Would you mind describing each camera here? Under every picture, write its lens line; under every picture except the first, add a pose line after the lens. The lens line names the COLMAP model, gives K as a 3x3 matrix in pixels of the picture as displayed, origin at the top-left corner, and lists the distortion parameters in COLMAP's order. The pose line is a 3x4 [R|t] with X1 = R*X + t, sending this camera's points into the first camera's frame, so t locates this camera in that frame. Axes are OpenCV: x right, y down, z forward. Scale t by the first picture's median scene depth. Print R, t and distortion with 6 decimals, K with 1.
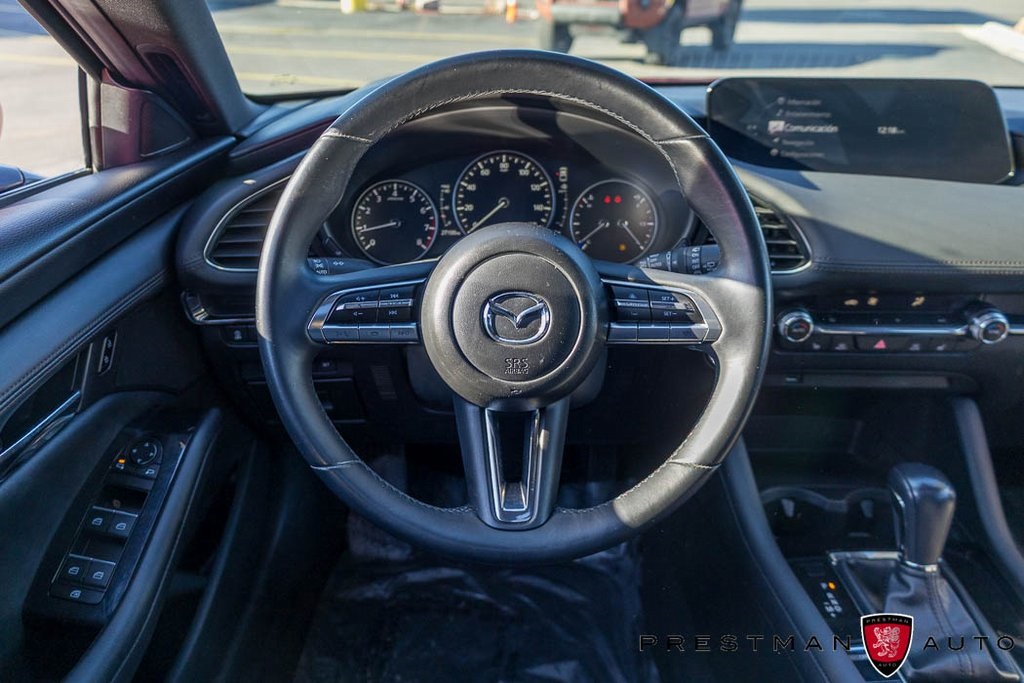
lens RADIAL K [[749.7, 0, 483.7], [0, 749.7, 318.1], [0, 0, 1]] dist [0.002180, 0.004810]
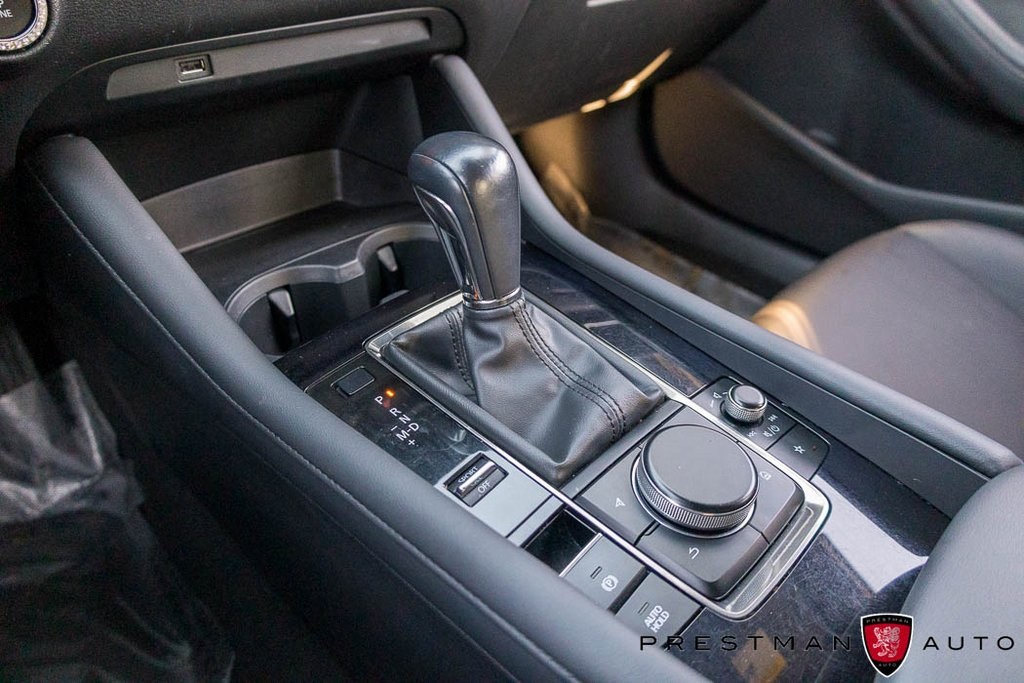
lens RADIAL K [[670.7, 0, 512.0], [0, 670.7, 341.5], [0, 0, 1]] dist [0.011422, -0.001825]
pose [[0.700707, -0.421148, 0.575885, 0.241780], [0.260501, 0.902482, 0.343025, 0.163333], [-0.664190, -0.090342, 0.742085, 0.541755]]
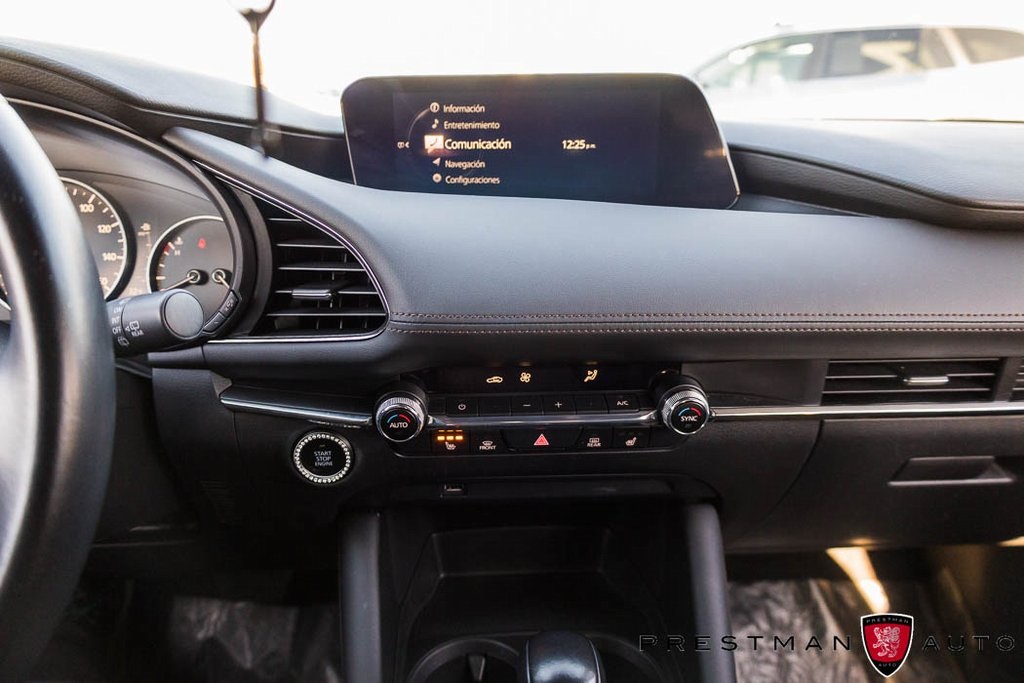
lens RADIAL K [[670.7, 0, 512.0], [0, 670.7, 341.5], [0, 0, 1]] dist [0.011422, -0.001825]
pose [[0.997950, -0.023042, 0.059714, 0.474820], [0.027275, 0.997098, -0.071077, -0.012130], [-0.057903, 0.072560, 0.995682, 0.393275]]
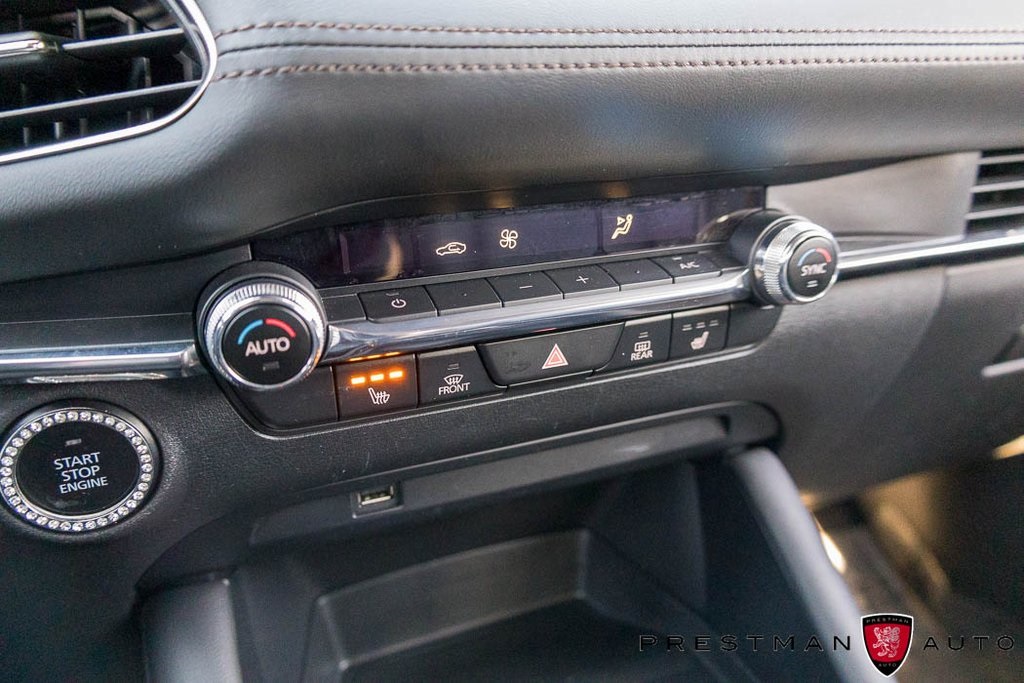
lens RADIAL K [[670.7, 0, 512.0], [0, 670.7, 341.5], [0, 0, 1]] dist [0.011422, -0.001825]
pose [[0.929255, -0.150959, 0.337188, 0.411132], [0.192226, 0.976995, -0.092354, 0.053802], [-0.315489, 0.150636, 0.936897, 0.721029]]
